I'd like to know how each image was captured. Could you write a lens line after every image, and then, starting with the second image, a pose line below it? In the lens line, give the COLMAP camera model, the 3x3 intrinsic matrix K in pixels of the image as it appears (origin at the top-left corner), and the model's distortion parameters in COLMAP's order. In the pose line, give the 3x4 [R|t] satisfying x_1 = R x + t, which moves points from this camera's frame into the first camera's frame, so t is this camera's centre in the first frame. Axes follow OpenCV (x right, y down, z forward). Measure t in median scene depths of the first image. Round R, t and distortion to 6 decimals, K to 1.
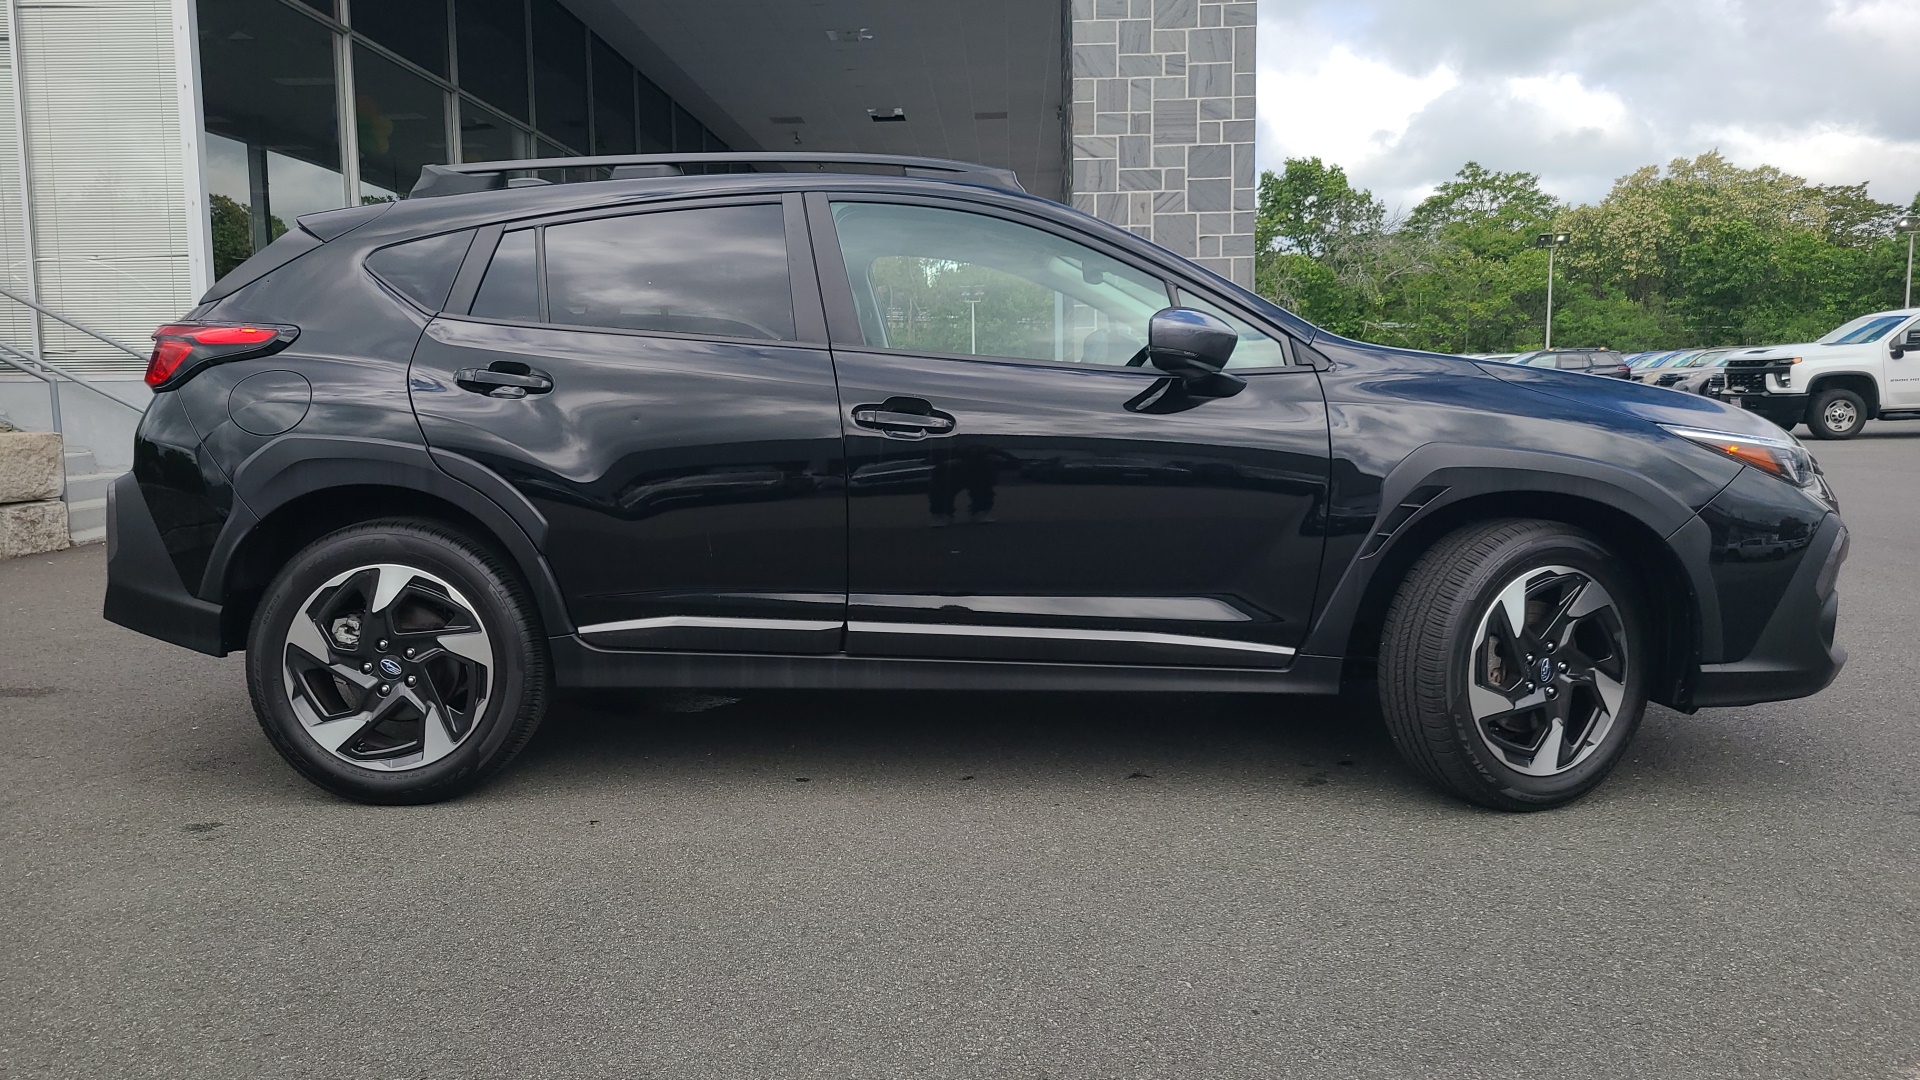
lens RADIAL K [[1440.2, 0, 960.0], [0, 1440.2, 540.0], [0, 0, 1]] dist [0.047636, -0.006797]
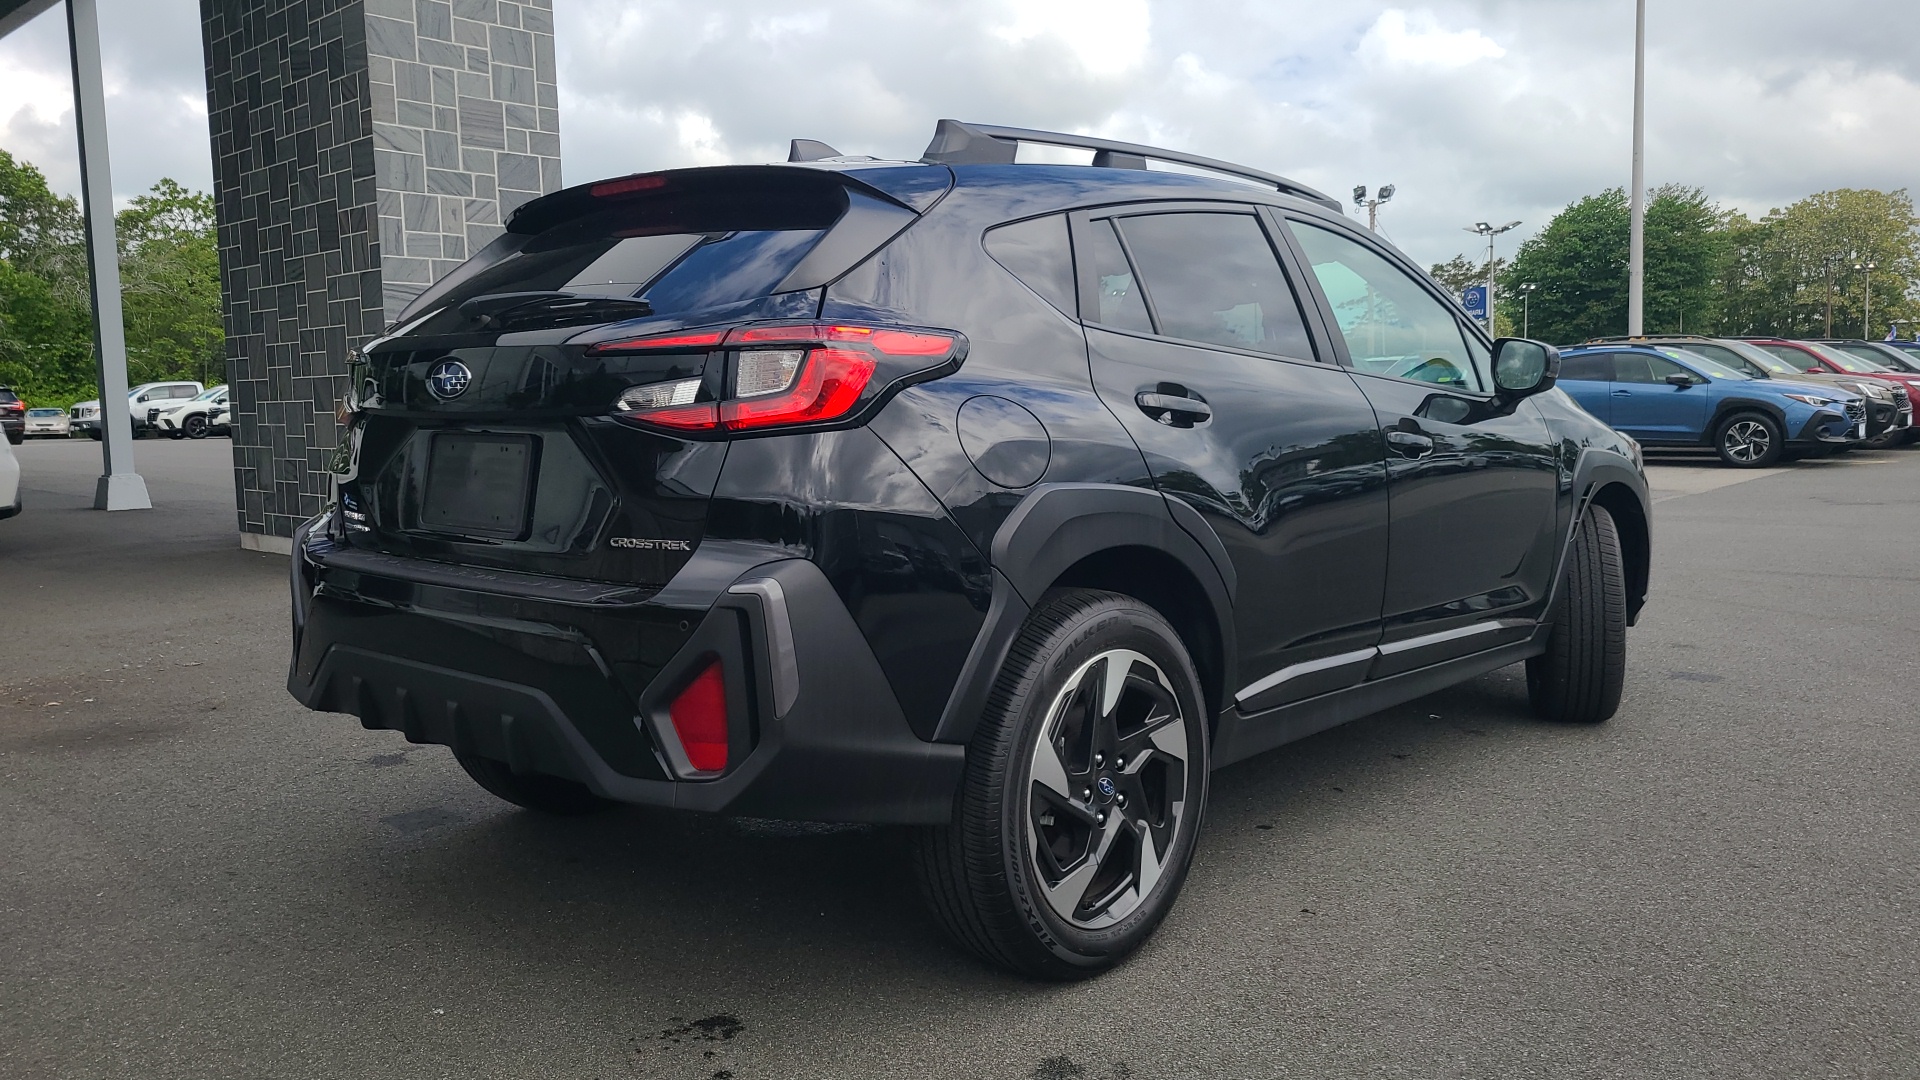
lens RADIAL K [[1404.8, 0, 969.4], [0, 1404.8, 553.2], [0, 0, 1]] dist [0.057155, -0.037841]
pose [[0.659606, -0.083197, 0.746993, -0.971119], [0.089404, 0.995484, 0.031927, -0.062662], [-0.746275, 0.045724, 0.664065, 0.556669]]
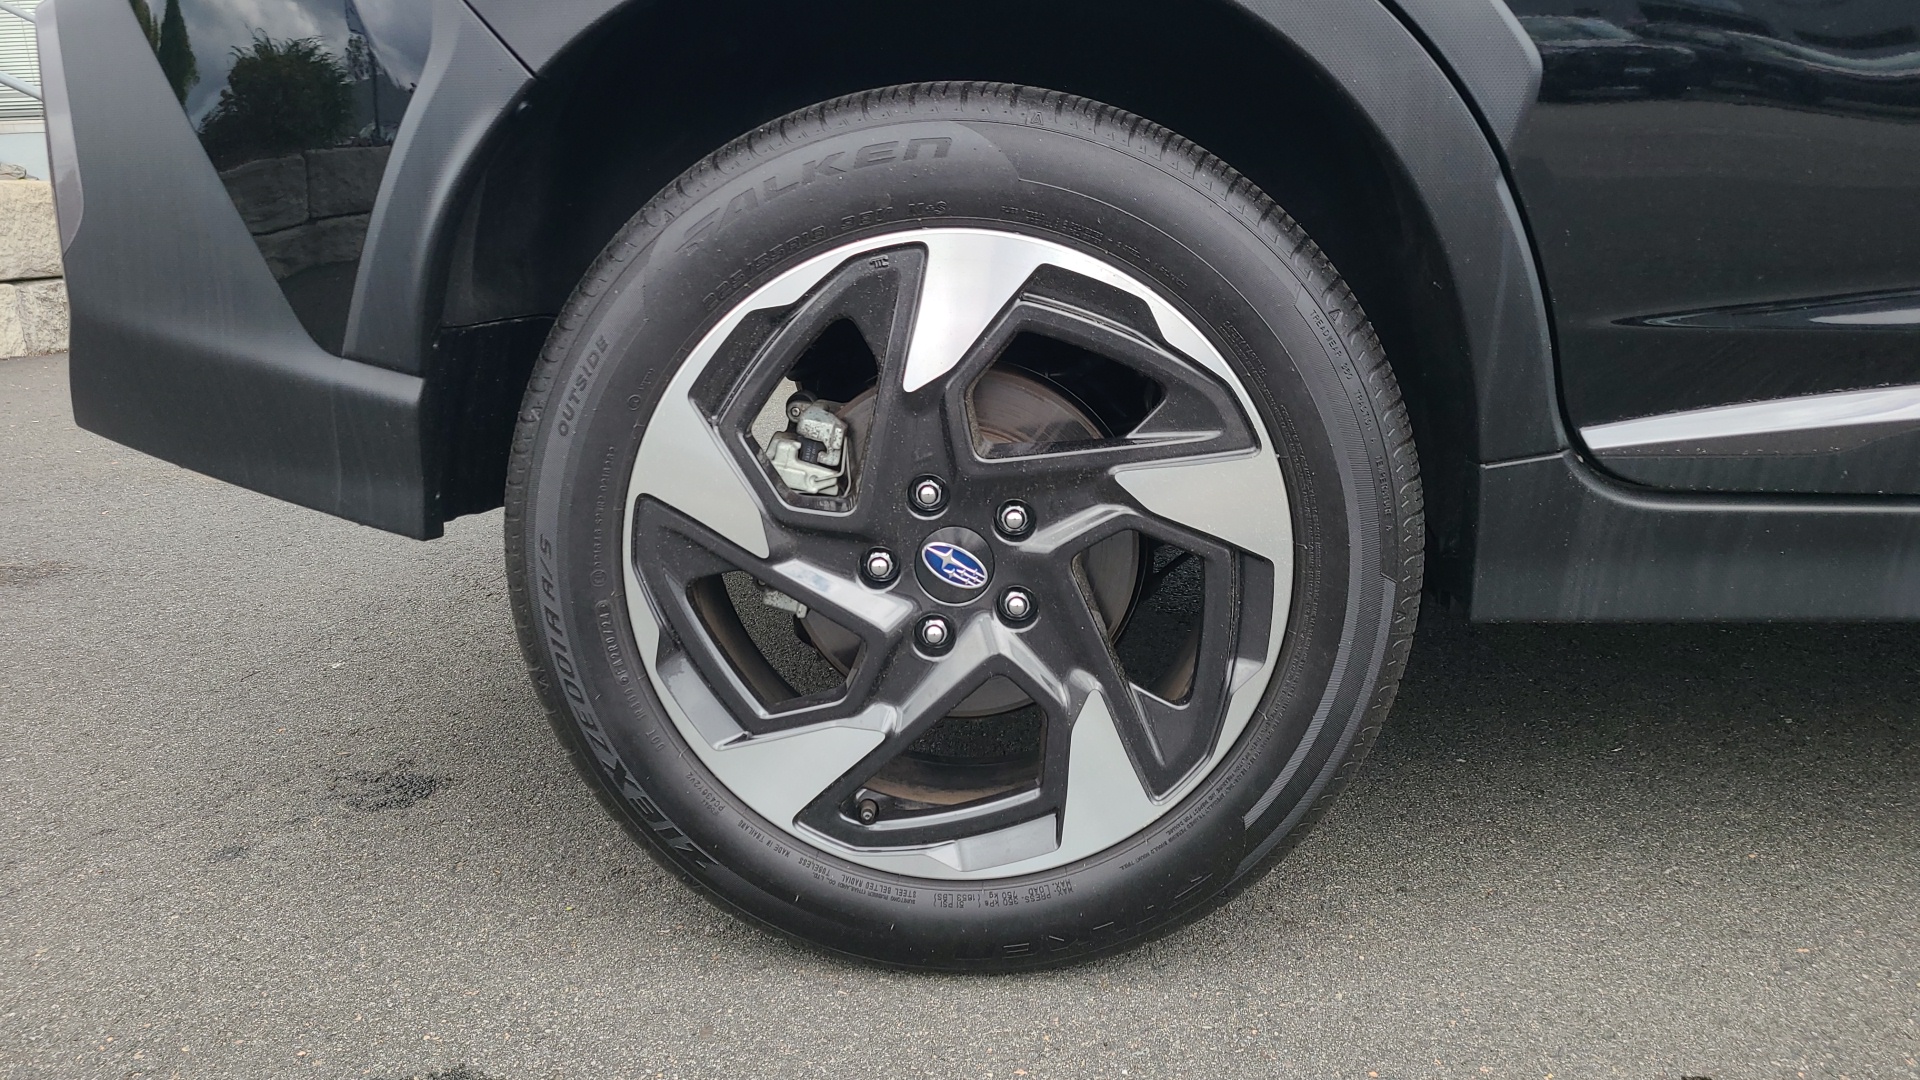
lens RADIAL K [[1461.2, 0, 1015.6], [0, 1461.2, 548.3], [0, 0, 1]] dist [0.034895, -0.002958]
pose [[0.999552, -0.014776, -0.026036, -0.368231], [0.018201, 0.990453, 0.136641, 0.040302], [0.023768, -0.137053, 0.990279, 0.680800]]
